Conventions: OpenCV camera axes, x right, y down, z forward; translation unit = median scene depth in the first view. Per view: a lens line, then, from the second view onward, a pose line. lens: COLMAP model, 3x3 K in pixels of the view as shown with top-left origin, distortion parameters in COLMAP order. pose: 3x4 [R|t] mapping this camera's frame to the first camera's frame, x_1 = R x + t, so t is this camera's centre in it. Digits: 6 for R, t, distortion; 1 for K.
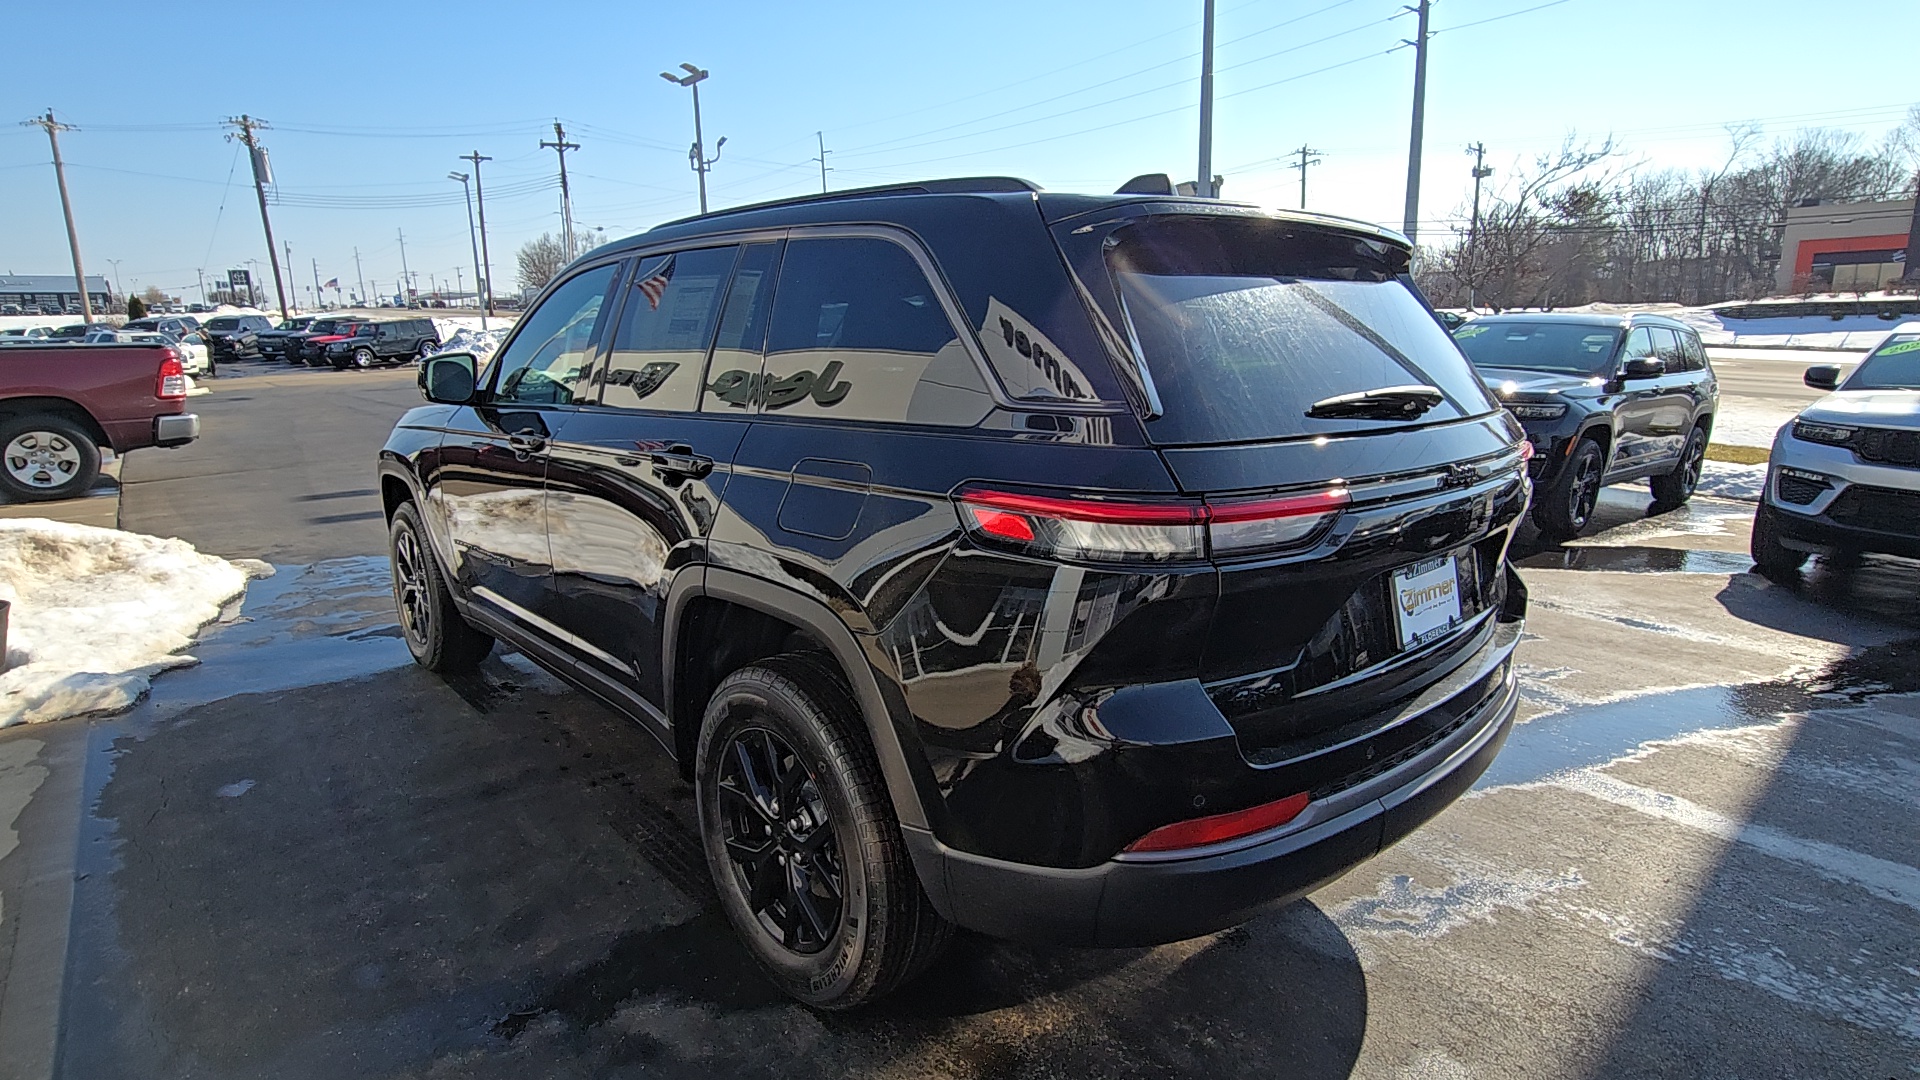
lens RADIAL K [[970.9, 0, 957.8], [0, 970.9, 542.5], [0, 0, 1]] dist [-0.000115, -0.001154]
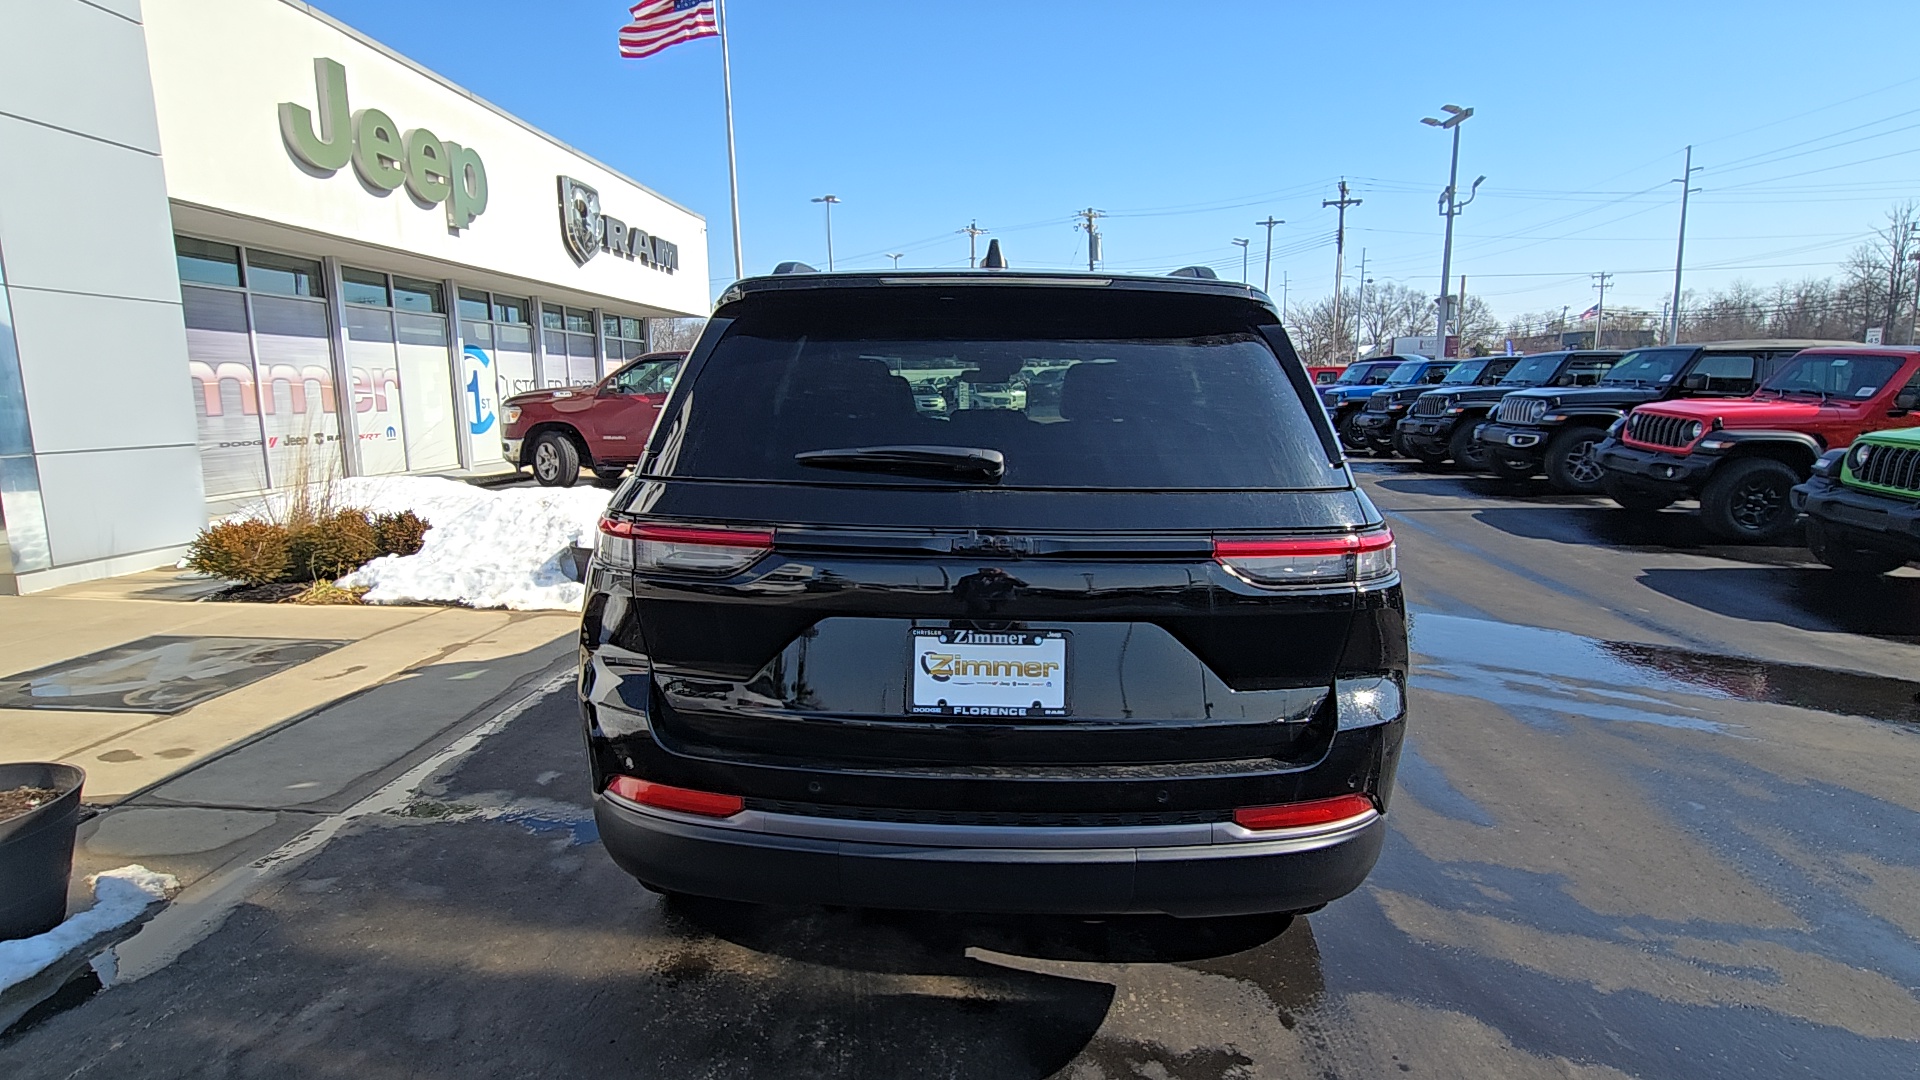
lens RADIAL K [[970.9, 0, 951.1], [0, 970.9, 547.6], [0, 0, 1]] dist [-0.000115, -0.001154]
pose [[0.719123, 0.125999, -0.683364, 0.049159], [-0.157128, 0.987437, 0.016714, -0.003520], [0.676885, 0.095356, 0.729886, 0.012808]]
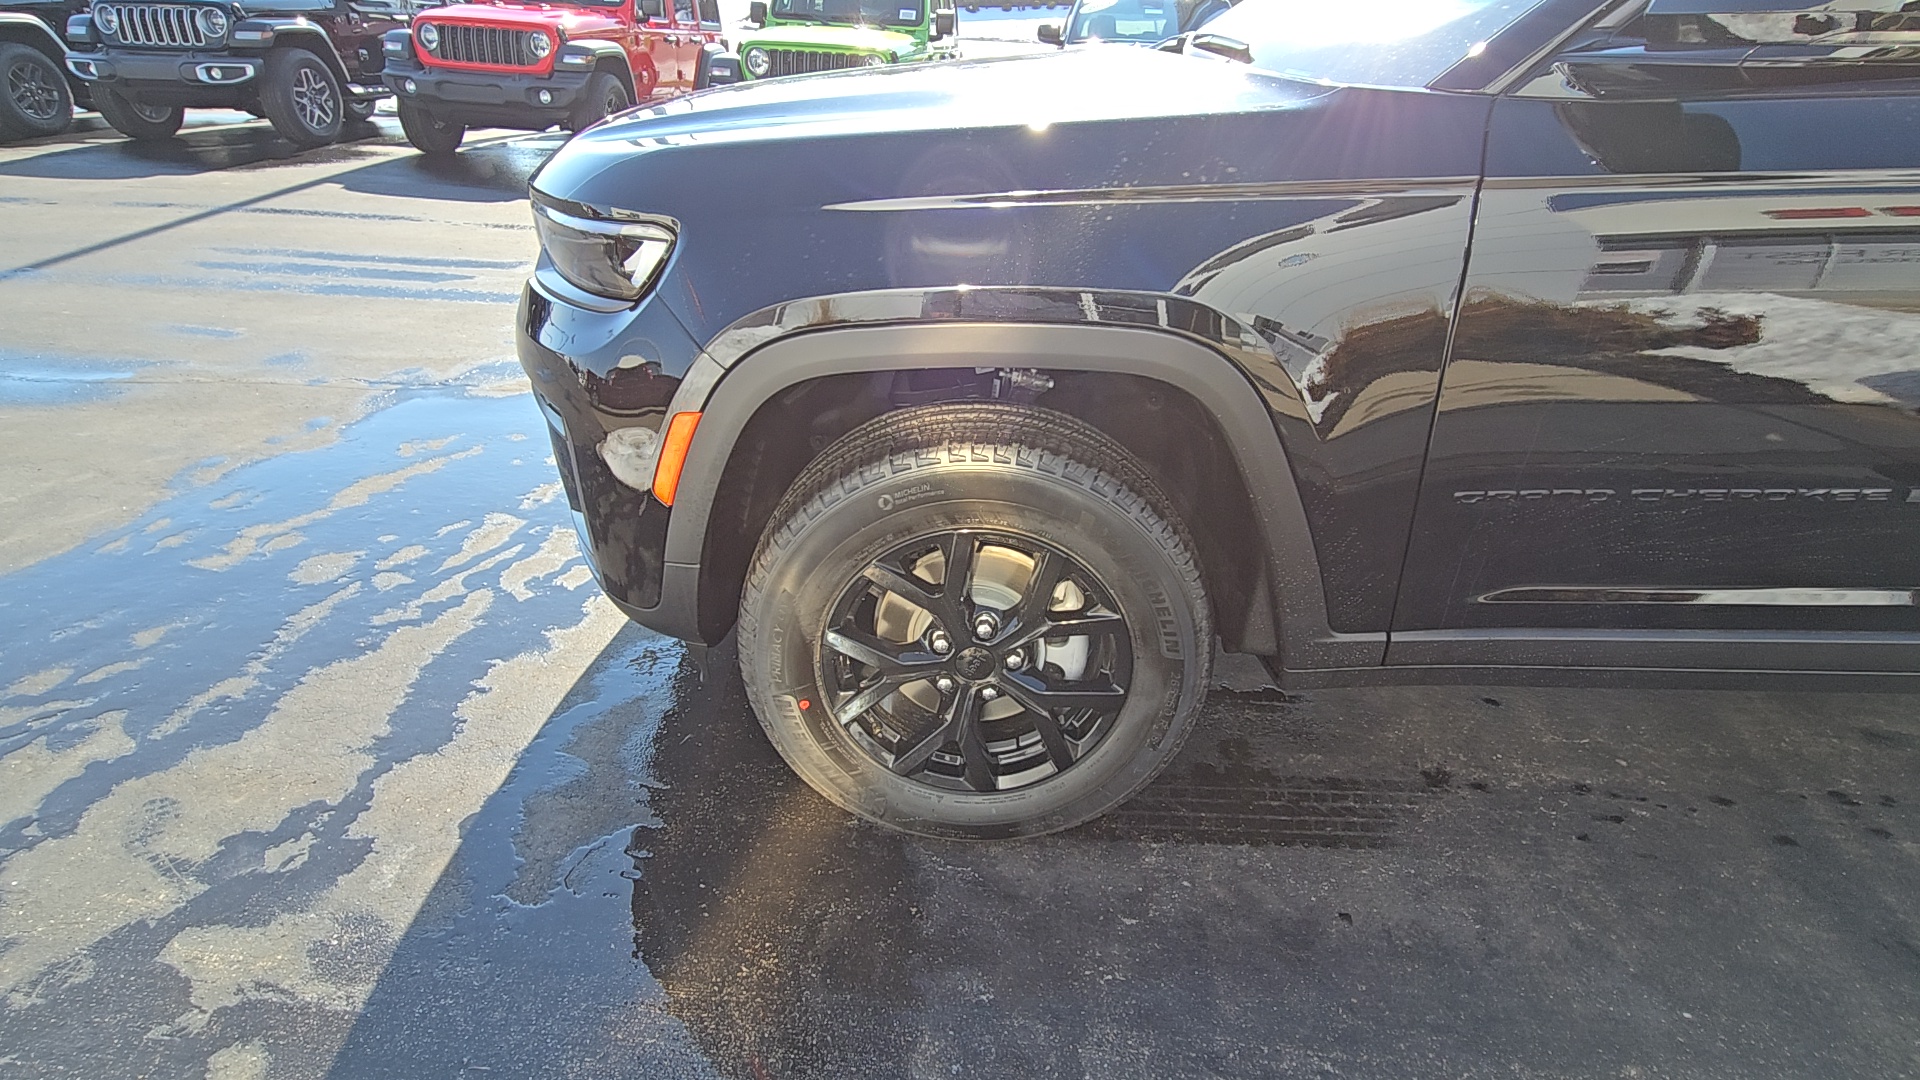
lens RADIAL K [[970.9, 0, 956.6], [0, 970.9, 542.8], [0, 0, 1]] dist [-0.000115, -0.001154]
pose [[0.698379, -0.325697, 0.637329, -0.078646], [0.136150, 0.934657, 0.328450, -0.011722], [-0.702659, -0.142611, 0.697089, 0.076804]]
